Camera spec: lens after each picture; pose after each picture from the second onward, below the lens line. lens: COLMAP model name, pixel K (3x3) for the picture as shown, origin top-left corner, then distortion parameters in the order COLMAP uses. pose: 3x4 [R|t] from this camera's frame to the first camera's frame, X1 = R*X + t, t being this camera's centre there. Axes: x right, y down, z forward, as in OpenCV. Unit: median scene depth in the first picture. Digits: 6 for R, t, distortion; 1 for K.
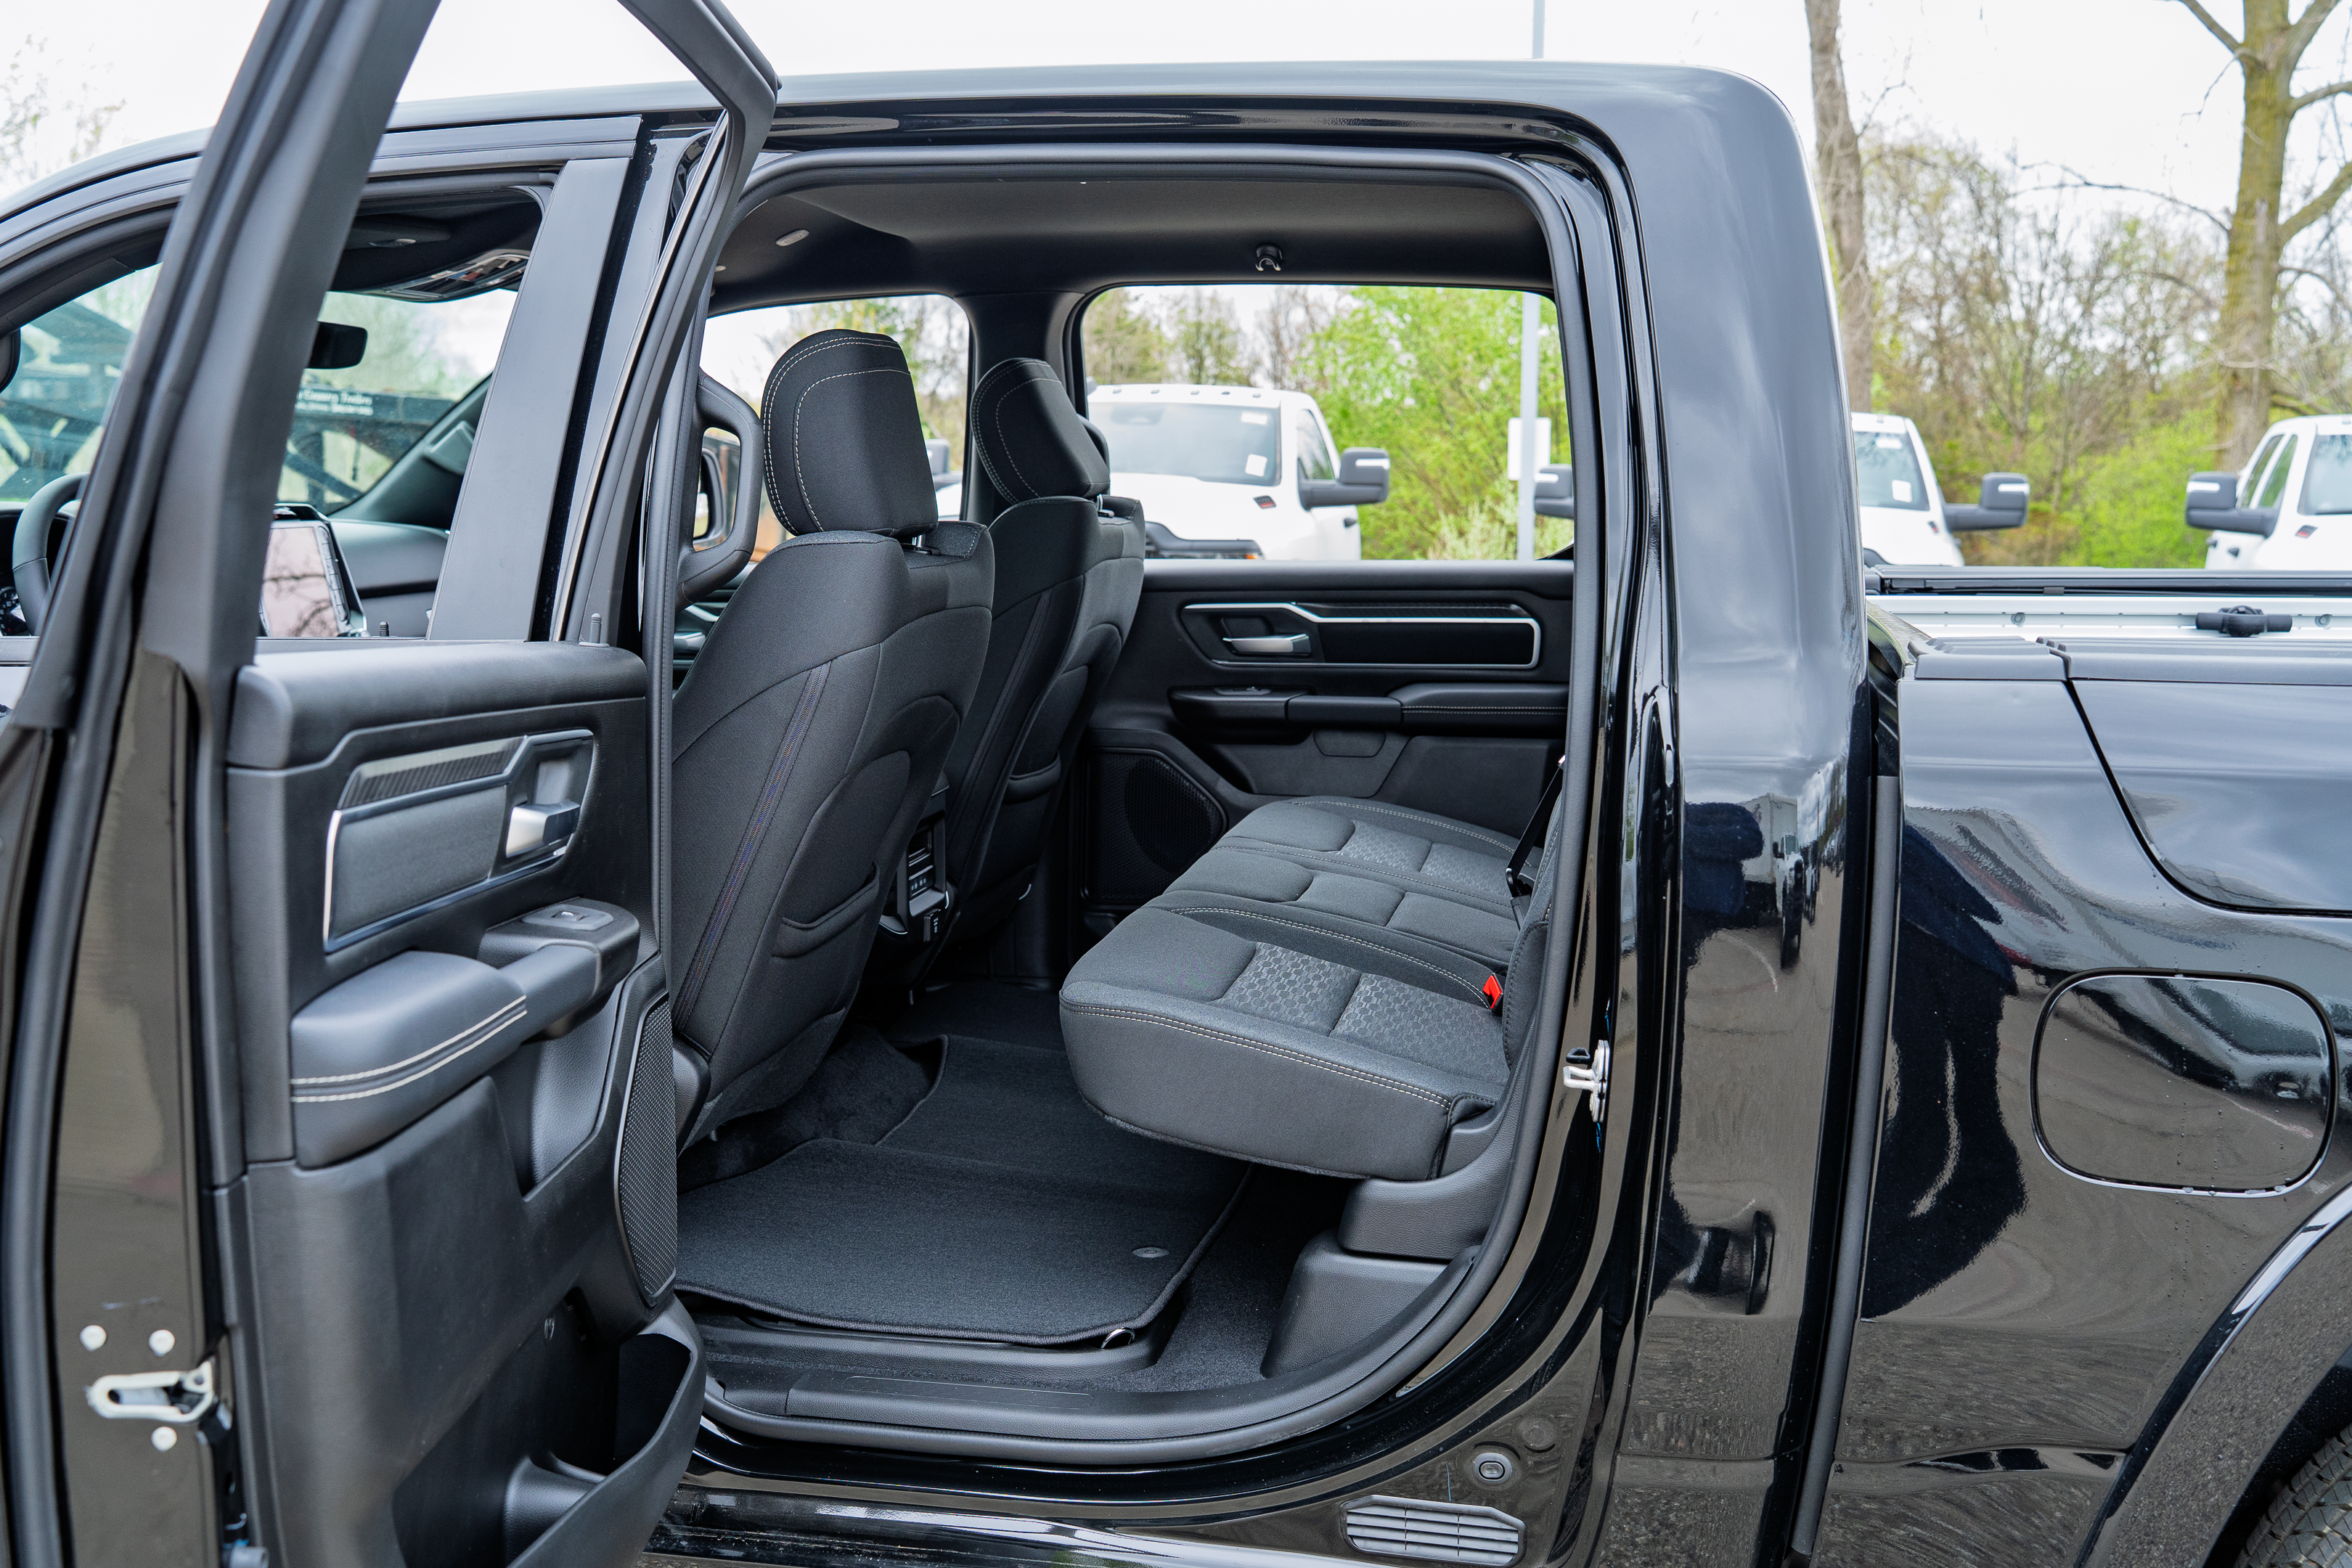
lens RADIAL K [[2242.5, 0, 1166.9], [0, 2242.5, 807.7], [0, 0, 1]] dist [-0.012912, 0.005442]
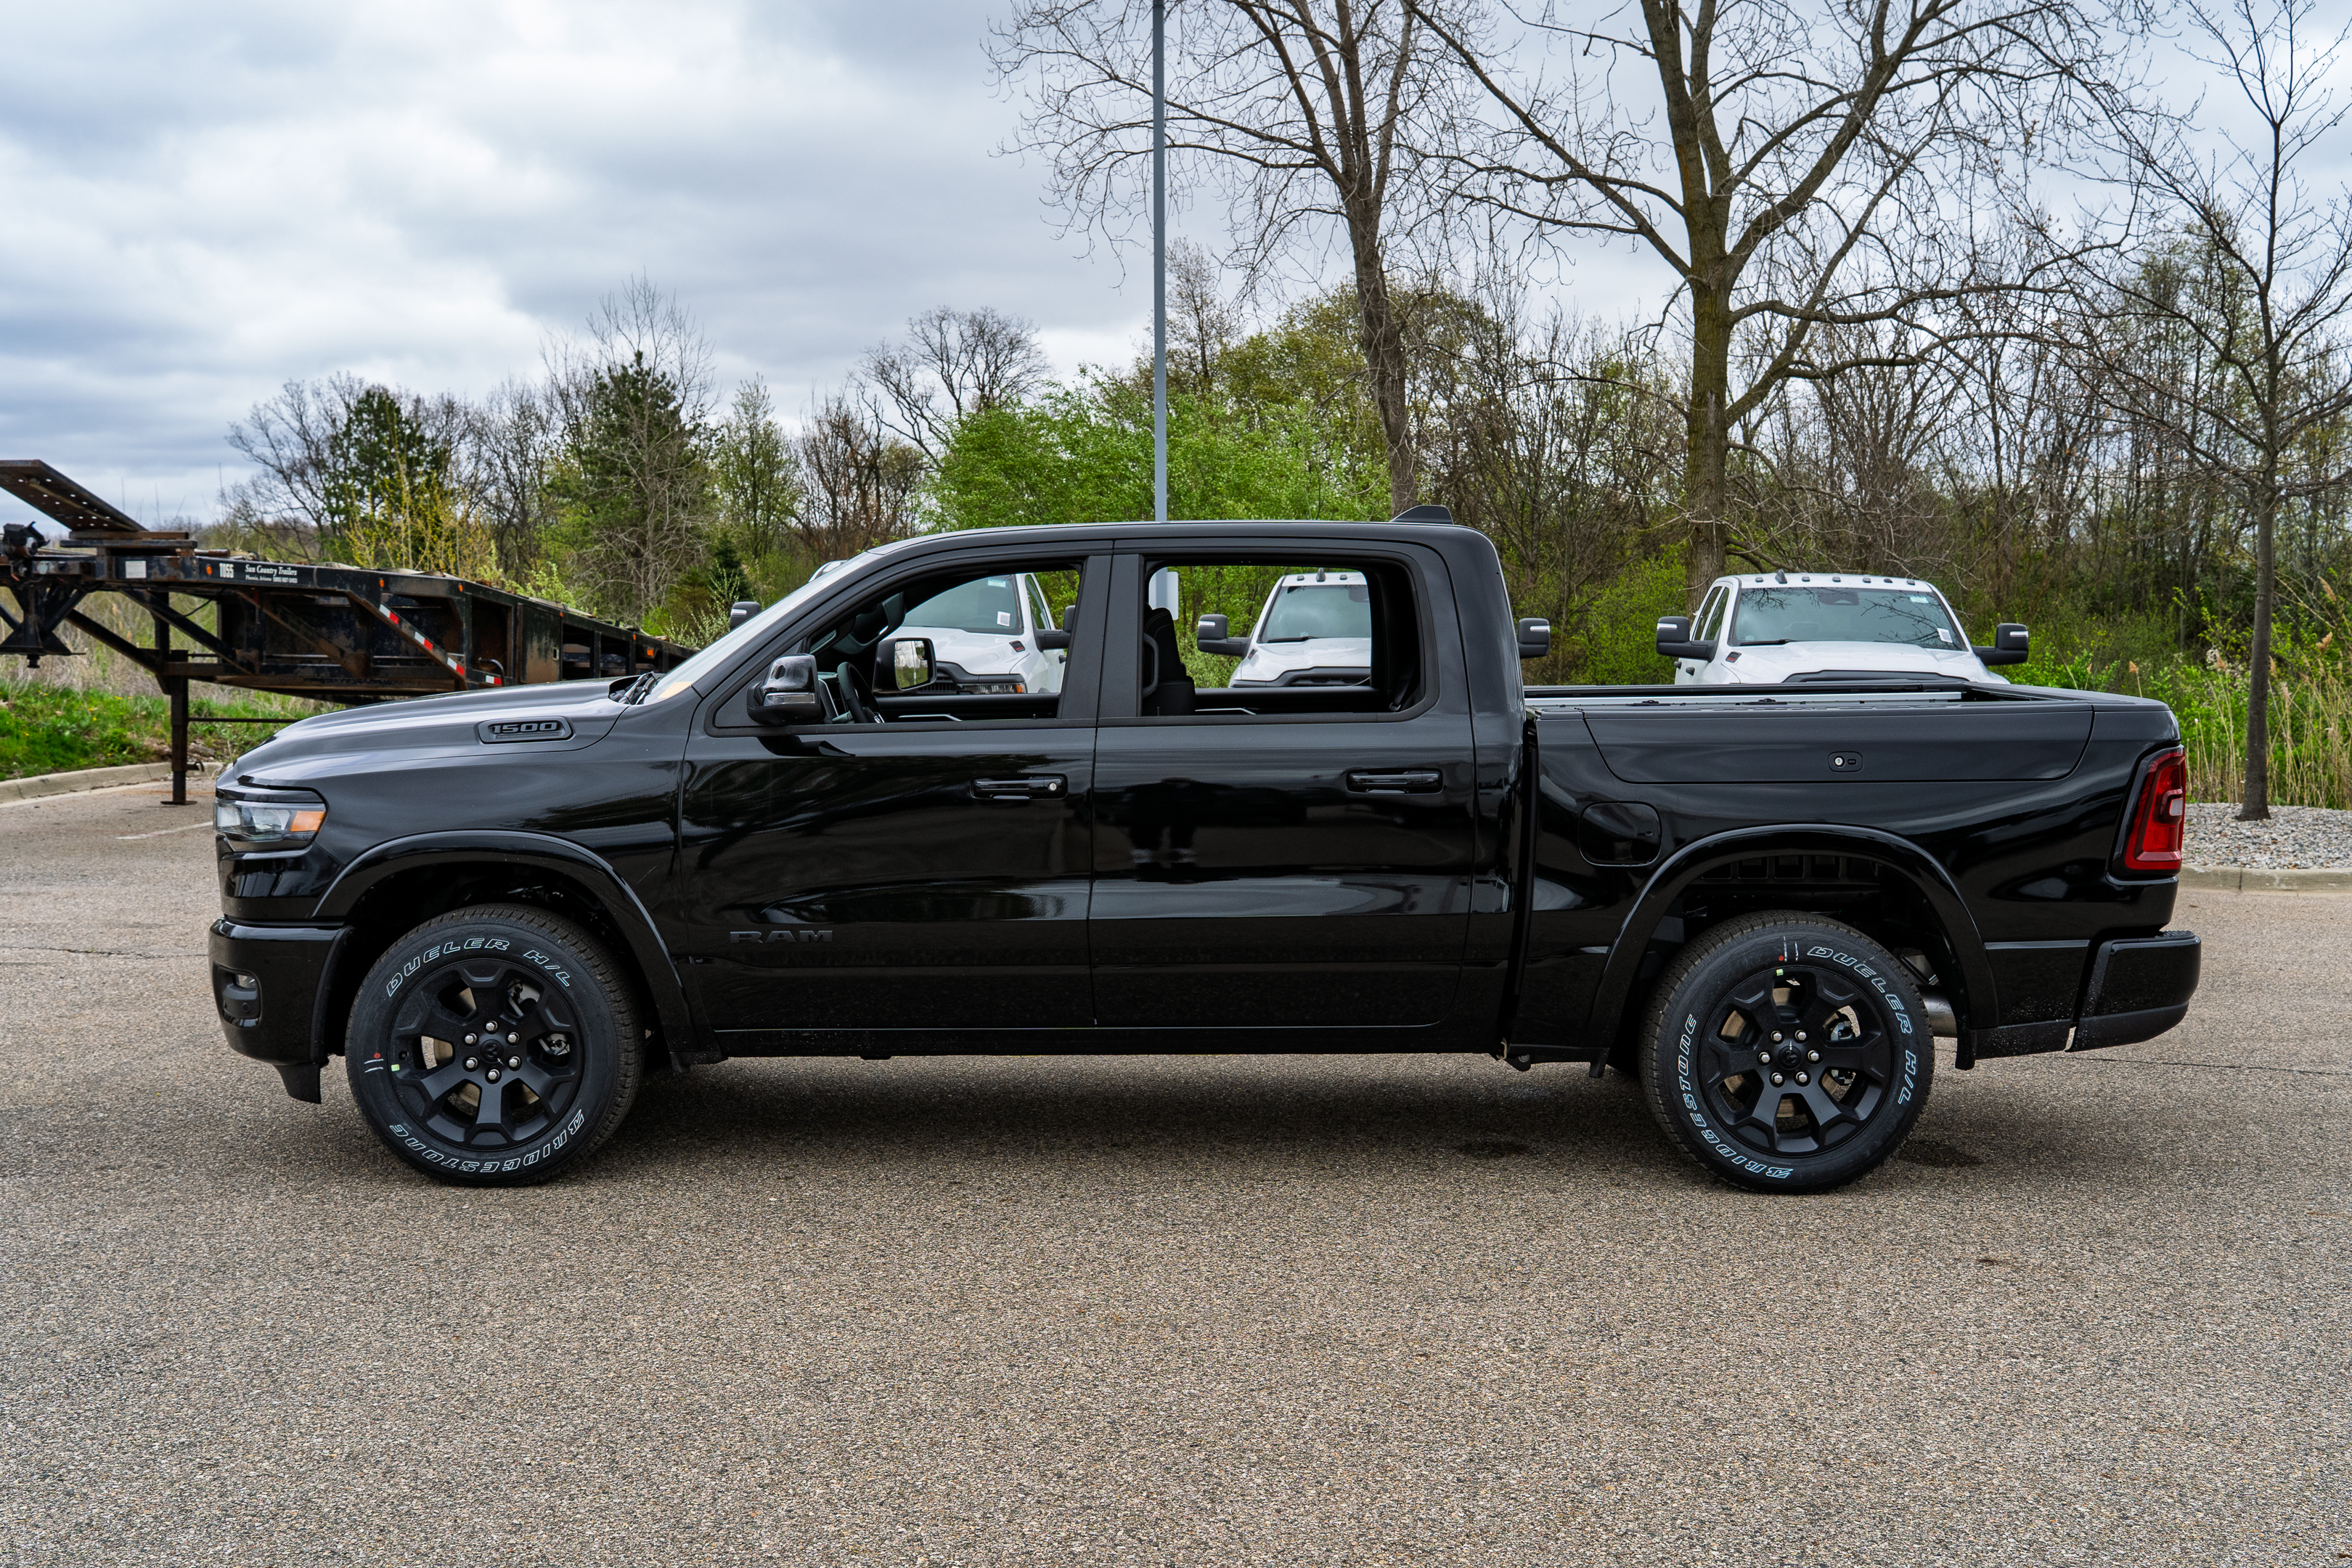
lens RADIAL K [[2356.8, 0, 1109.6], [0, 2356.8, 787.7], [0, 0, 1]] dist [0.067886, -0.153678]
pose [[0.982587, -0.023259, 0.184344, -0.115871], [0.035678, 0.997290, -0.064344, 0.030286], [-0.182348, 0.069800, 0.980753, -0.283585]]
